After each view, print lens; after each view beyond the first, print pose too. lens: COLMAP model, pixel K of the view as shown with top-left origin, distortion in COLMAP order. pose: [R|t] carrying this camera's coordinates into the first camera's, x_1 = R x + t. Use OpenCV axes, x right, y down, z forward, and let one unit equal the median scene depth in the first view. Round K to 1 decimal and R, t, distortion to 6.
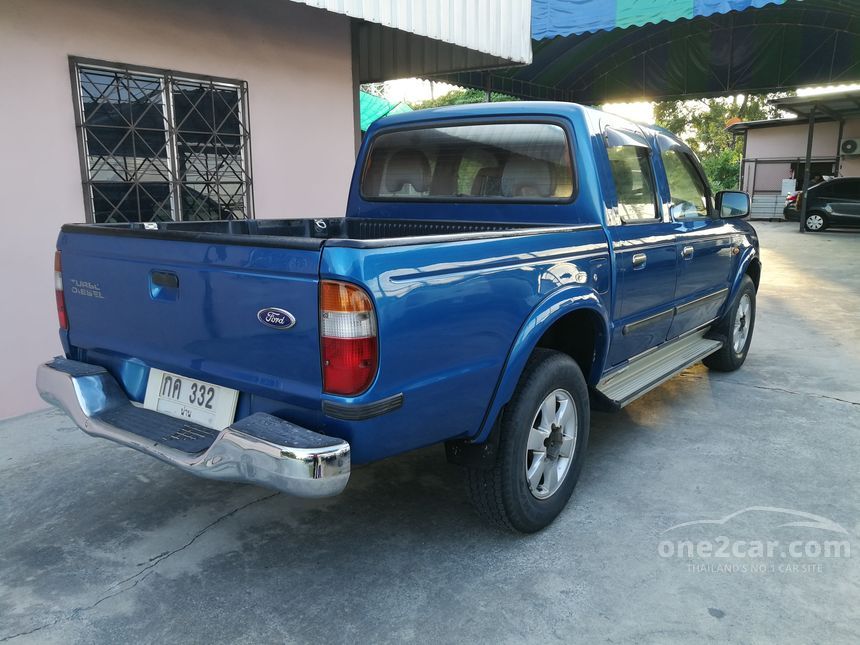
lens RADIAL K [[728.5, 0, 430.7], [0, 728.5, 322.9], [0, 0, 1]] dist [-0.002814, 0.020637]
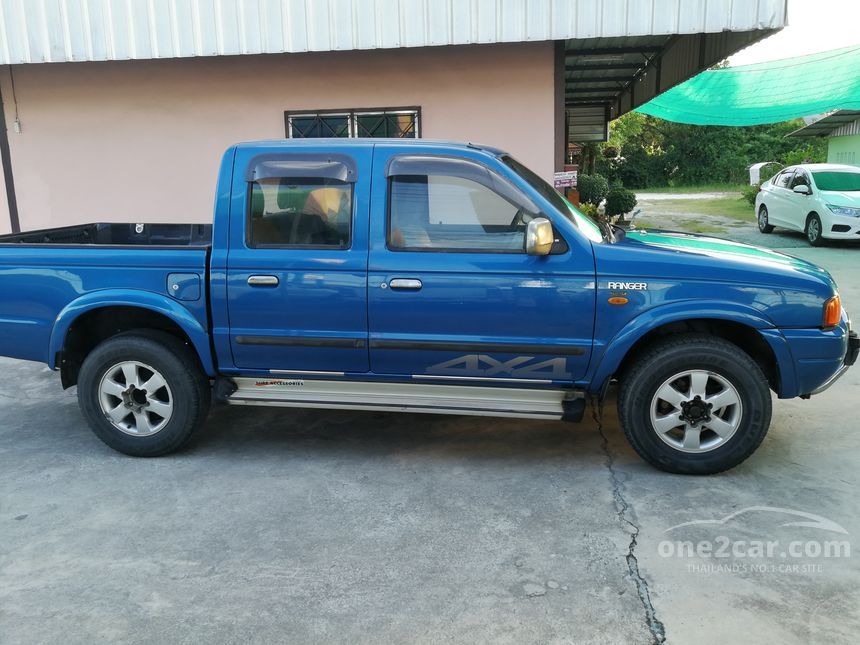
lens RADIAL K [[728.5, 0, 431.4], [0, 728.5, 322.6], [0, 0, 1]] dist [-0.002814, 0.020637]
pose [[0.462185, 0.184155, -0.867452, 1.211296], [-0.142512, 0.980910, 0.132311, -0.187085], [0.875258, 0.062471, 0.479606, 0.601966]]
